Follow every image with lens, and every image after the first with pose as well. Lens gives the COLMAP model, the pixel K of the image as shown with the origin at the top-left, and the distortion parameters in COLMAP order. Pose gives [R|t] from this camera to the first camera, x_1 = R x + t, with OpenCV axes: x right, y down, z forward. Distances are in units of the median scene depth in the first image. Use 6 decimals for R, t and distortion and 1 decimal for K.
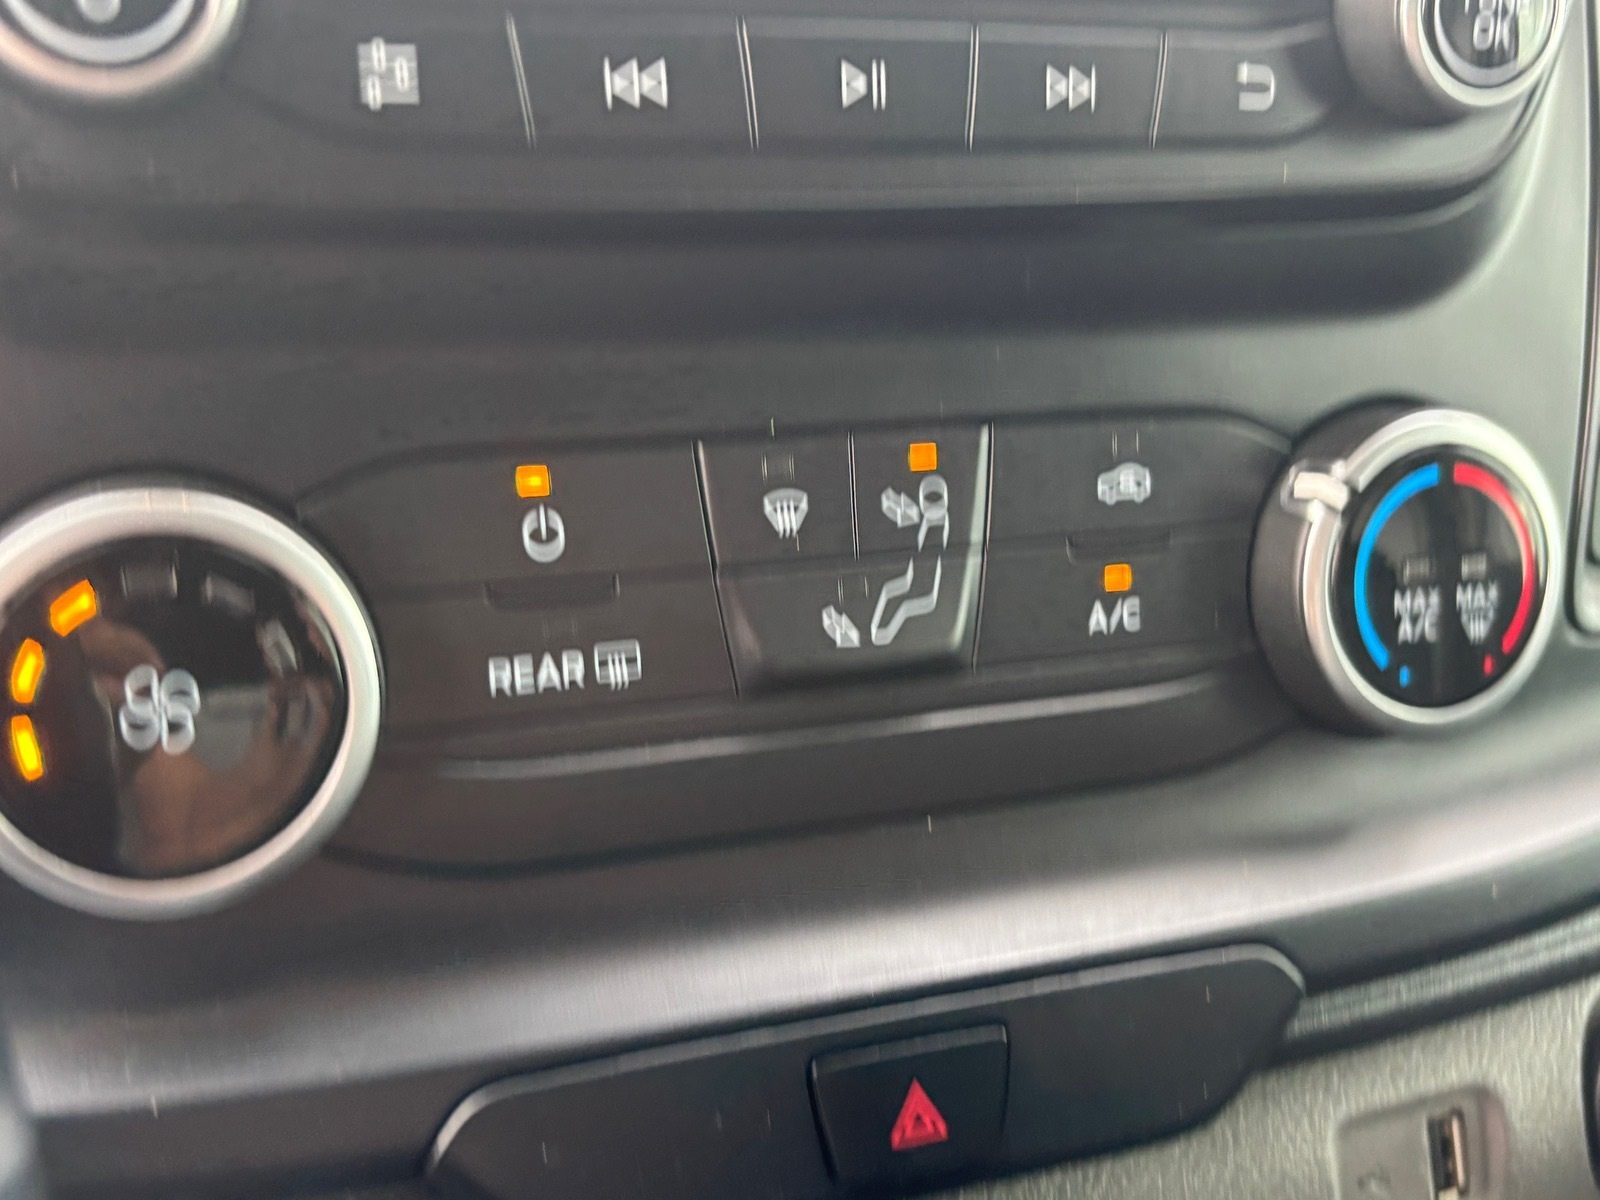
lens RADIAL K [[1604.9, 0, 809.3], [0, 1604.9, 585.7], [0, 0, 1]] dist [-0.007213, 0.000000]
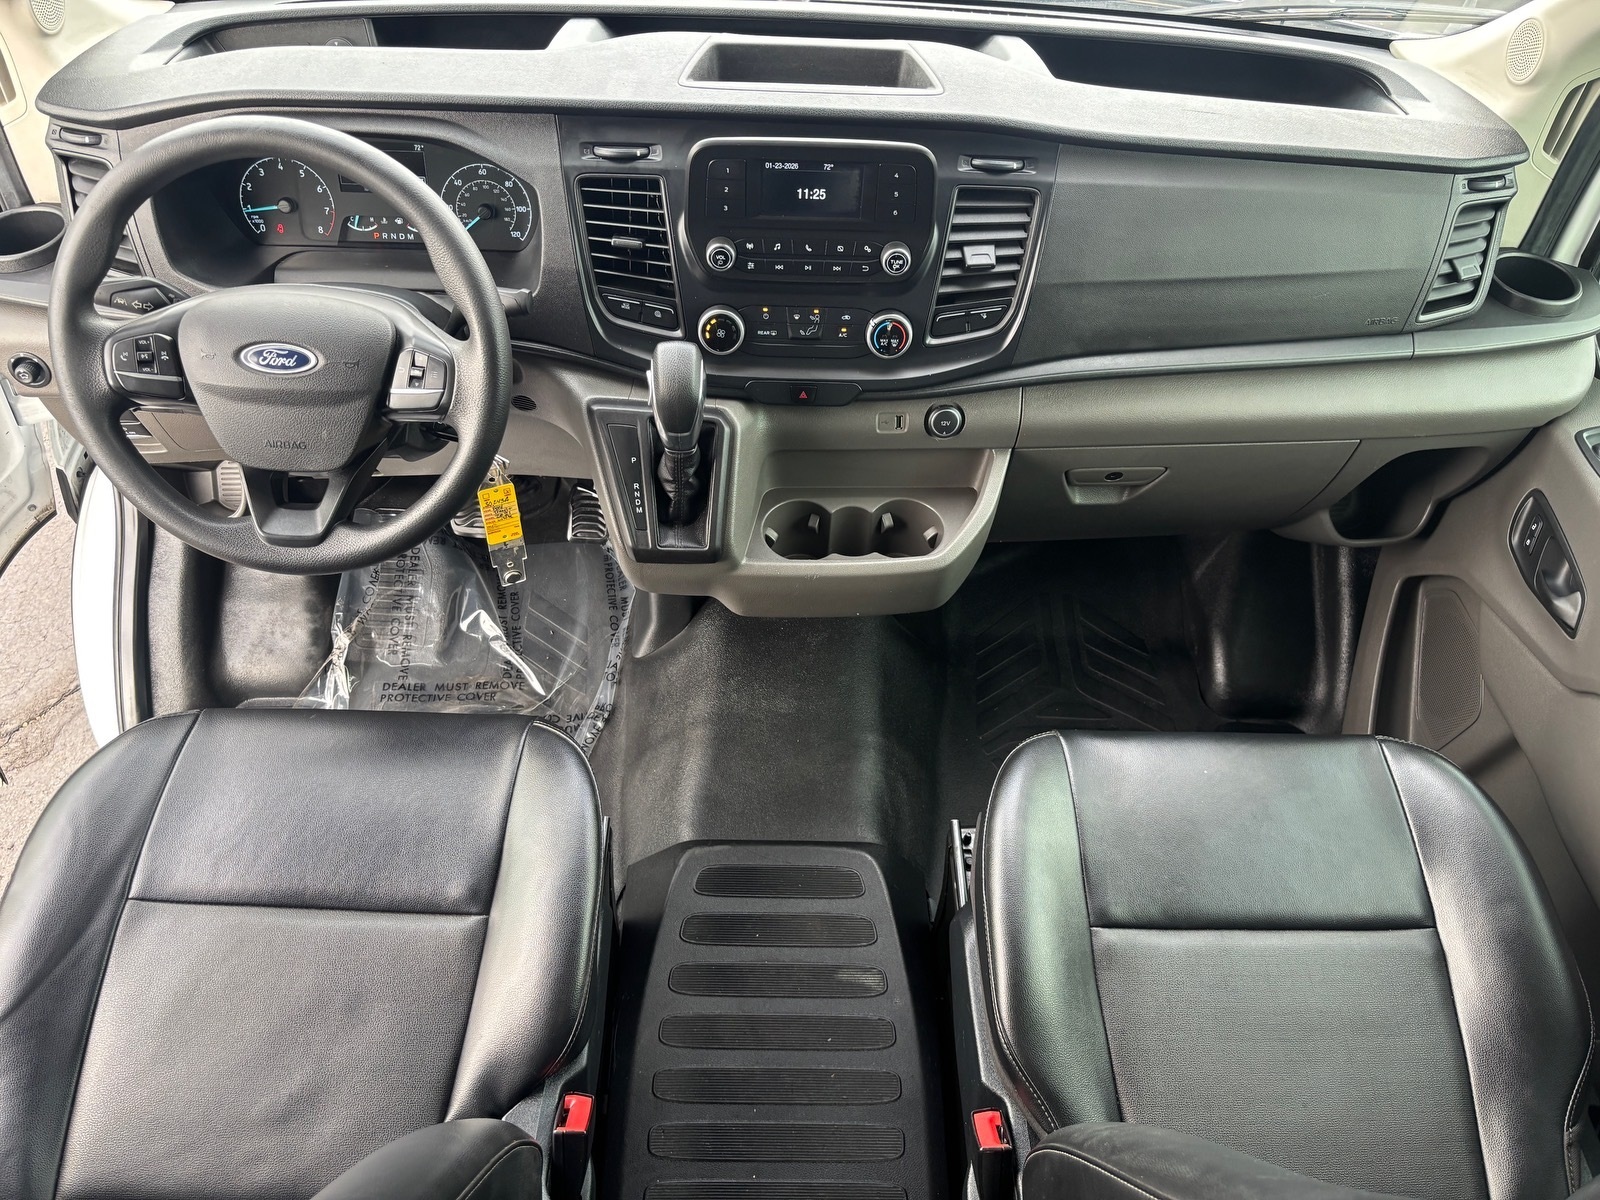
lens RADIAL K [[1202.8, 0, 801.2], [0, 1202.8, 604.7], [0, 0, 1]] dist [0.007048, -0.016347]
pose [[0.939361, 0.236608, -0.248230, 1.737416], [-0.111991, 0.895819, 0.430078, -1.271338], [0.324129, -0.376199, 0.867995, -4.471417]]
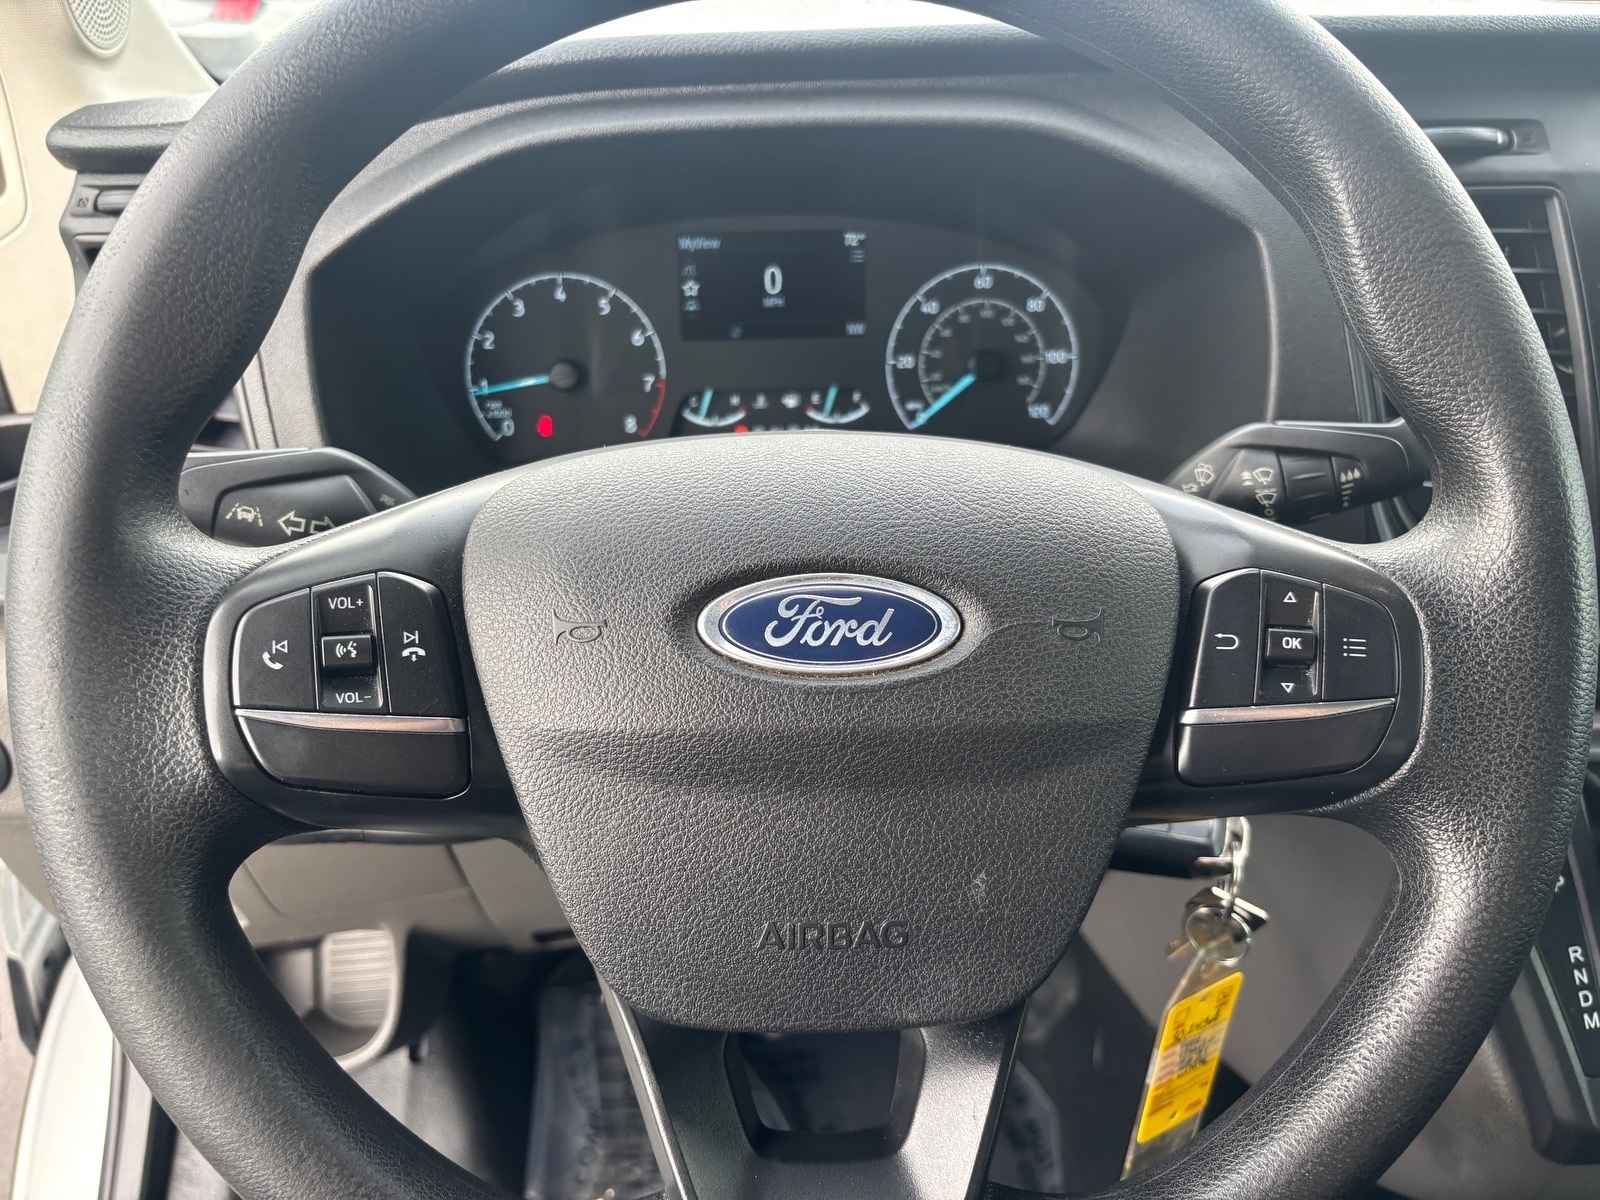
lens RADIAL K [[1202.8, 0, 782.3], [0, 1202.8, 626.2], [0, 0, 1]] dist [0.007048, -0.016347]
pose [[0.952826, 0.090333, -0.289762, -1.332691], [-0.048248, 0.987624, 0.149237, -0.037449], [0.299657, -0.128216, 0.945392, -1.874071]]
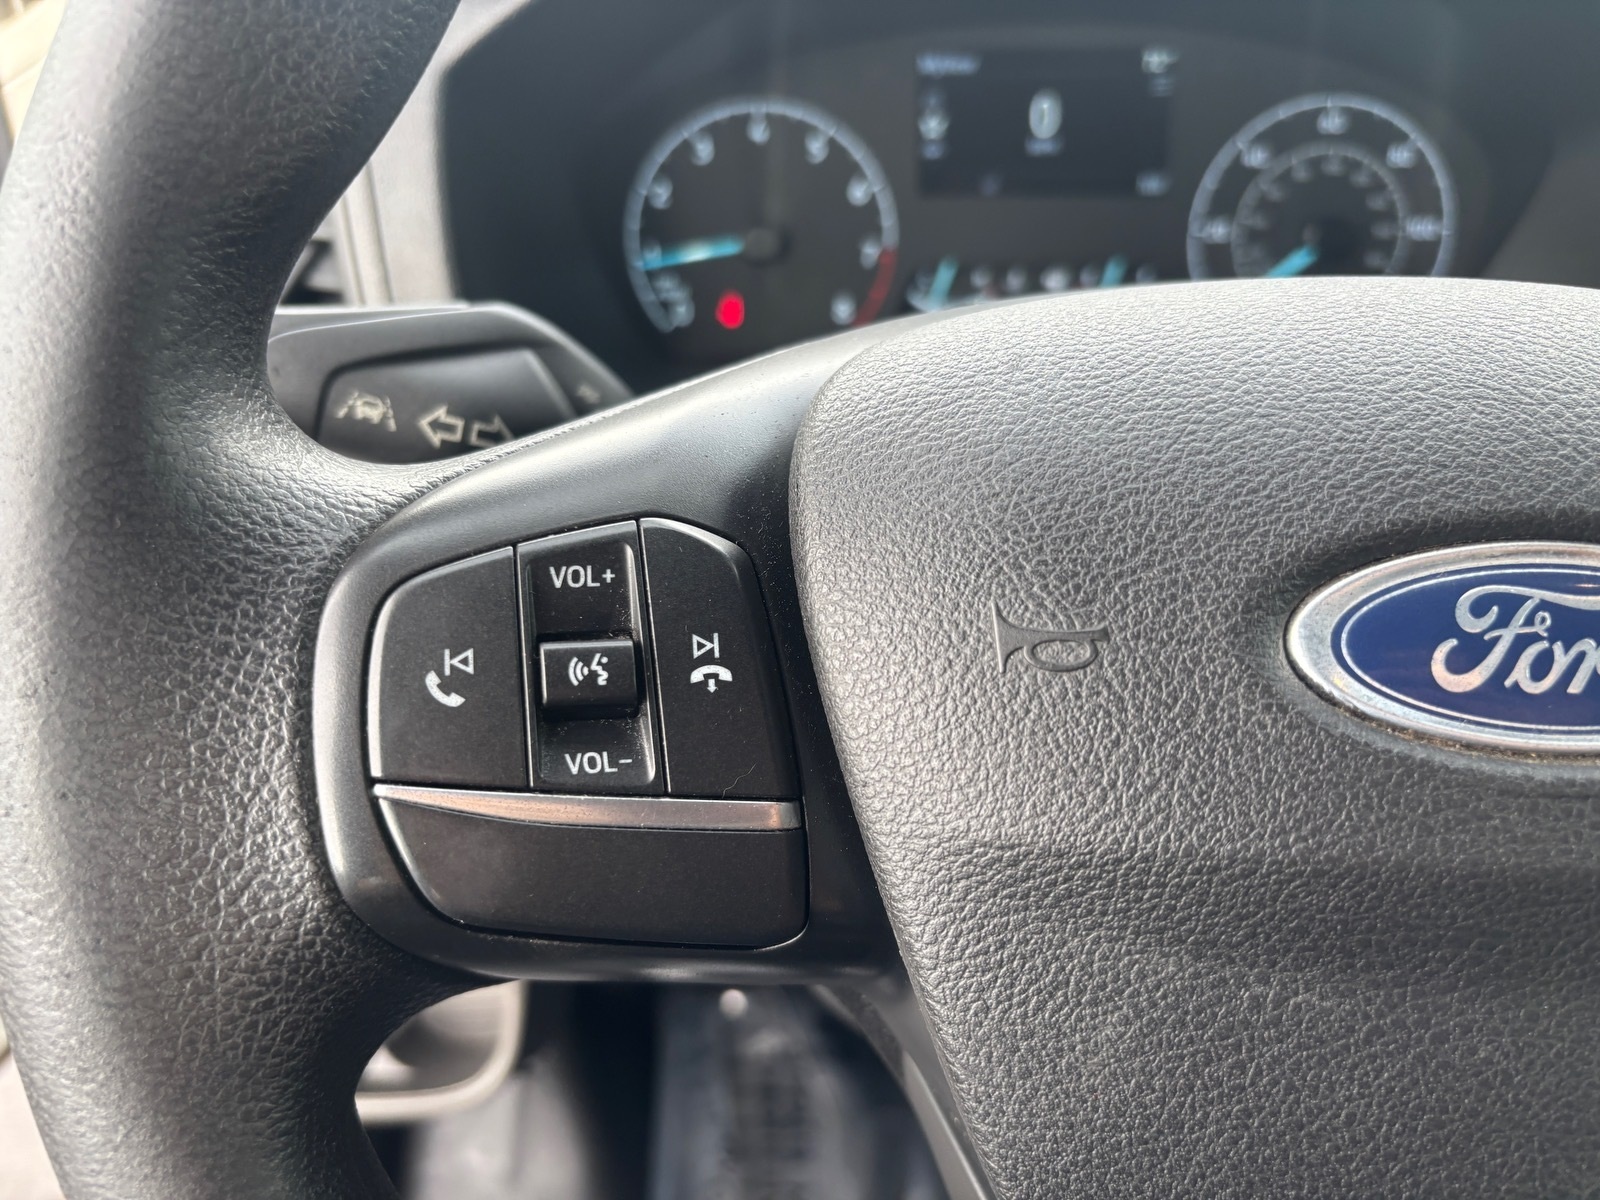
lens RADIAL K [[1202.8, 0, 776.6], [0, 1202.8, 619.6], [0, 0, 1]] dist [0.007048, -0.016347]
pose [[0.932793, 0.133714, -0.334690, -1.864010], [-0.066279, 0.976436, 0.205378, 0.036920], [0.354266, -0.169392, 0.919675, -1.334494]]
